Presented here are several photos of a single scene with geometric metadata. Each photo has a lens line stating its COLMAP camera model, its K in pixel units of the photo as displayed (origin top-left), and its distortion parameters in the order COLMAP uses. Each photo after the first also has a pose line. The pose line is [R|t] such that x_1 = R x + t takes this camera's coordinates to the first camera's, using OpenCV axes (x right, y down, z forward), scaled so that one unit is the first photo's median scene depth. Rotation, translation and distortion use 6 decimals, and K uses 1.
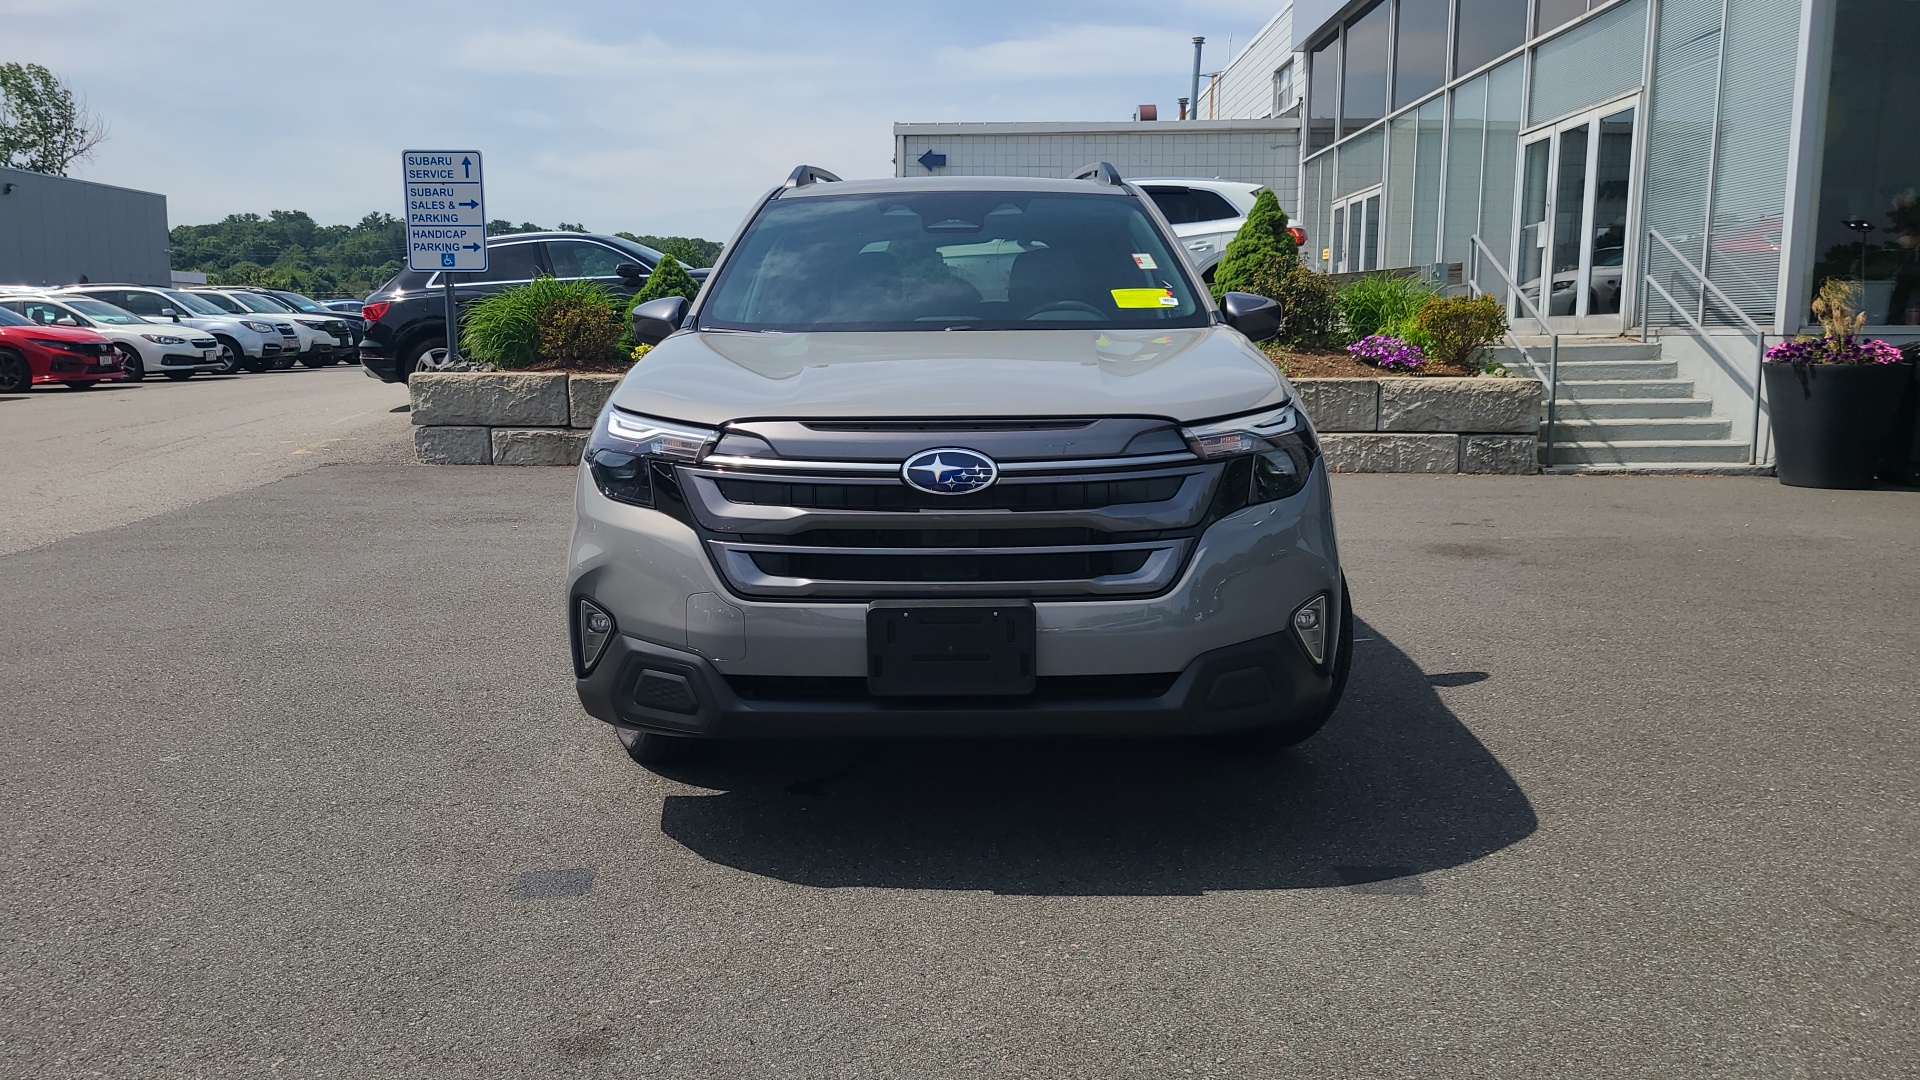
lens RADIAL K [[1450.4, 0, 923.6], [0, 1450.4, 537.2], [0, 0, 1]] dist [0.056699, -0.041746]
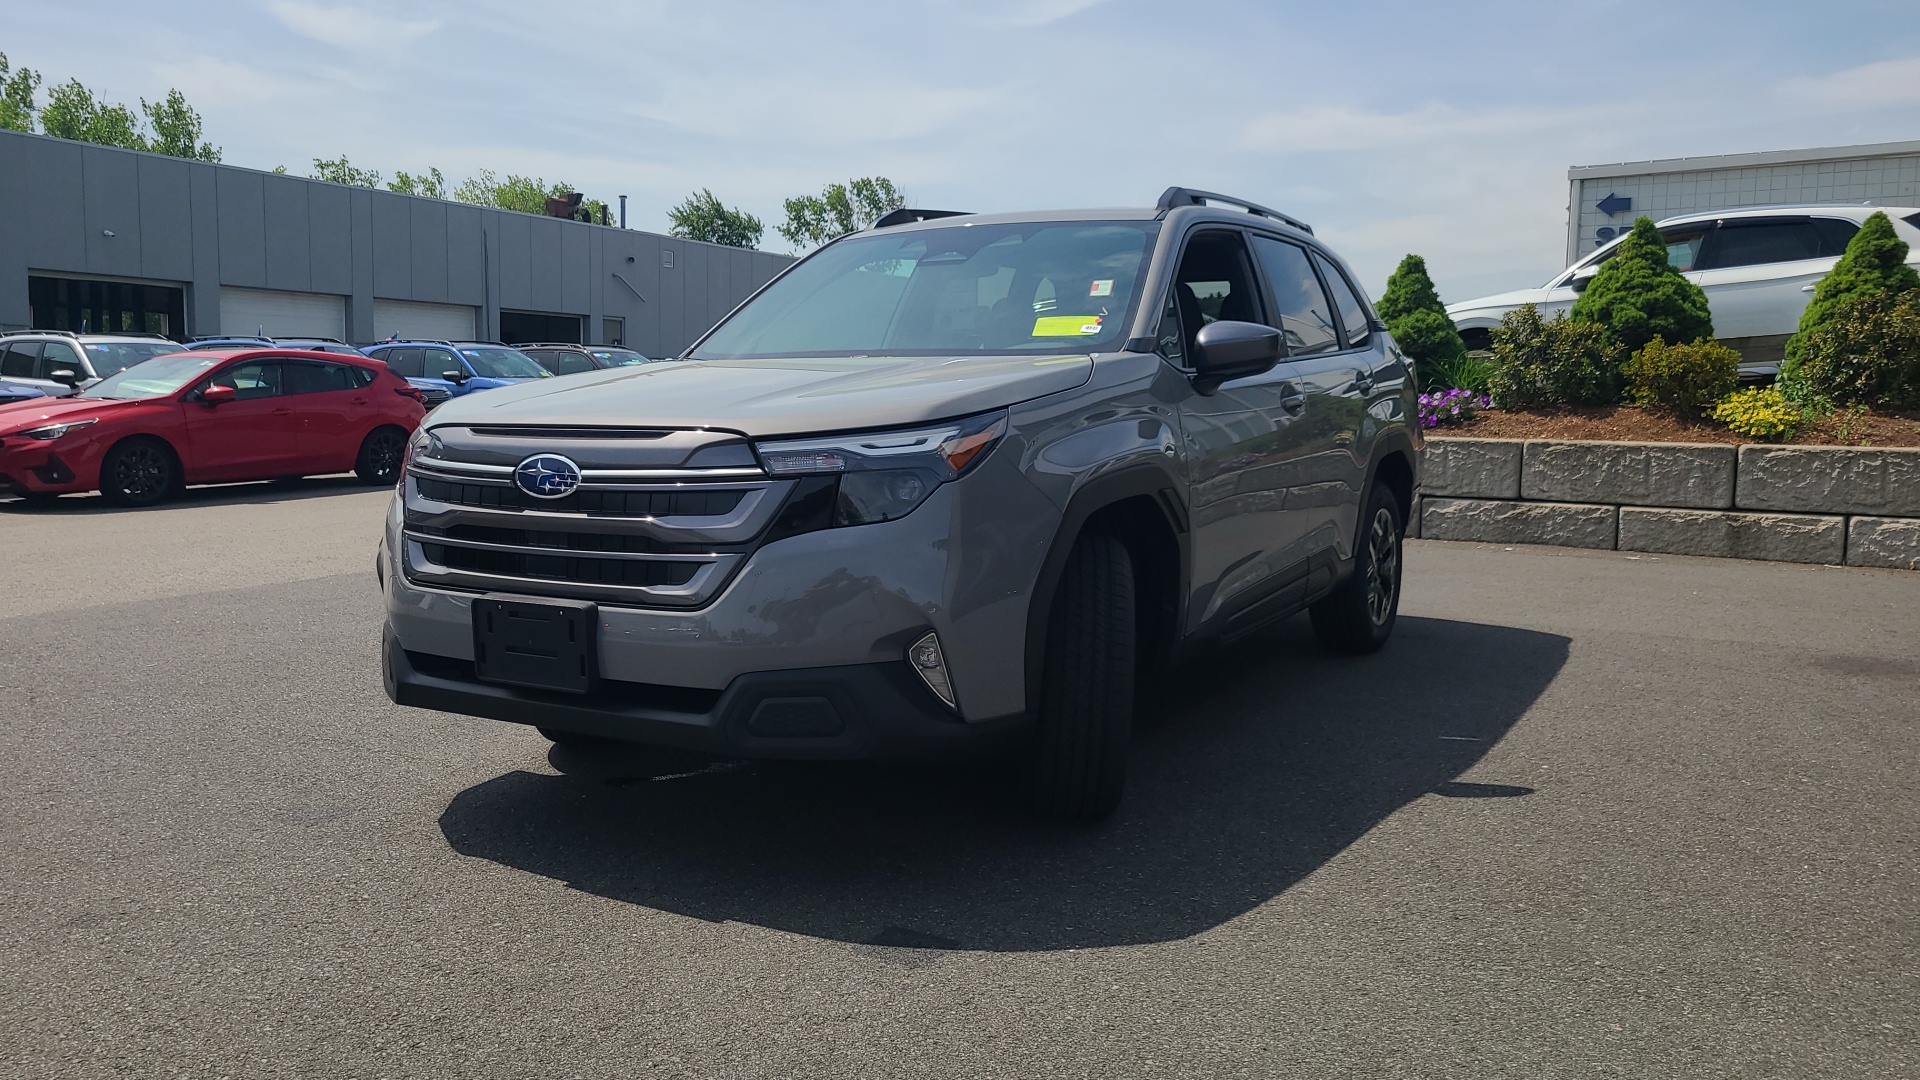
lens RADIAL K [[1450.4, 0, 956.5], [0, 1450.4, 553.4], [0, 0, 1]] dist [0.056699, -0.041746]
pose [[0.860724, 0.062341, -0.505241, 0.790732], [-0.081870, 0.996506, -0.016515, 0.004236], [0.502446, 0.055579, 0.862820, 0.228271]]
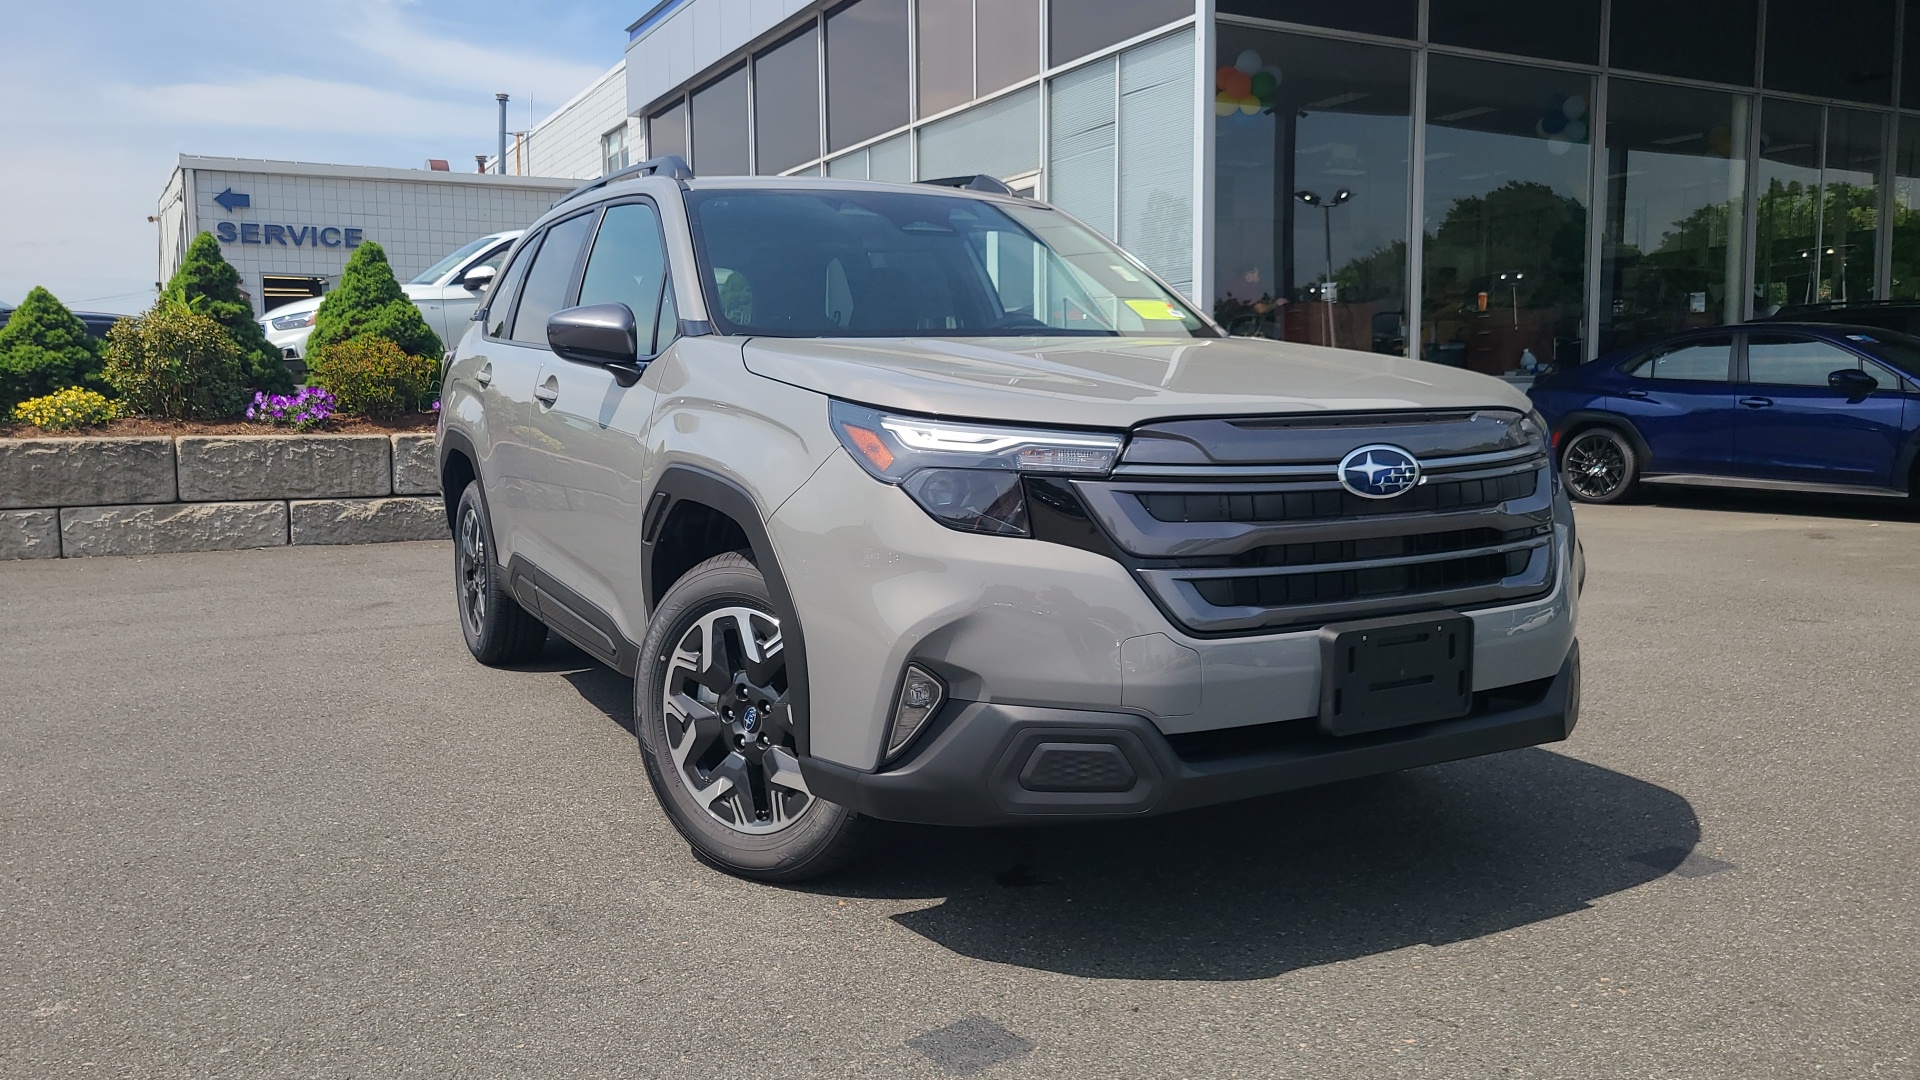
lens RADIAL K [[1450.4, 0, 953.4], [0, 1450.4, 544.9], [0, 0, 1]] dist [0.056699, -0.041746]
pose [[0.872438, -0.058459, 0.485216, -0.618109], [0.078242, 0.996722, -0.020596, -0.003027], [-0.482421, 0.055933, 0.874152, 0.344868]]
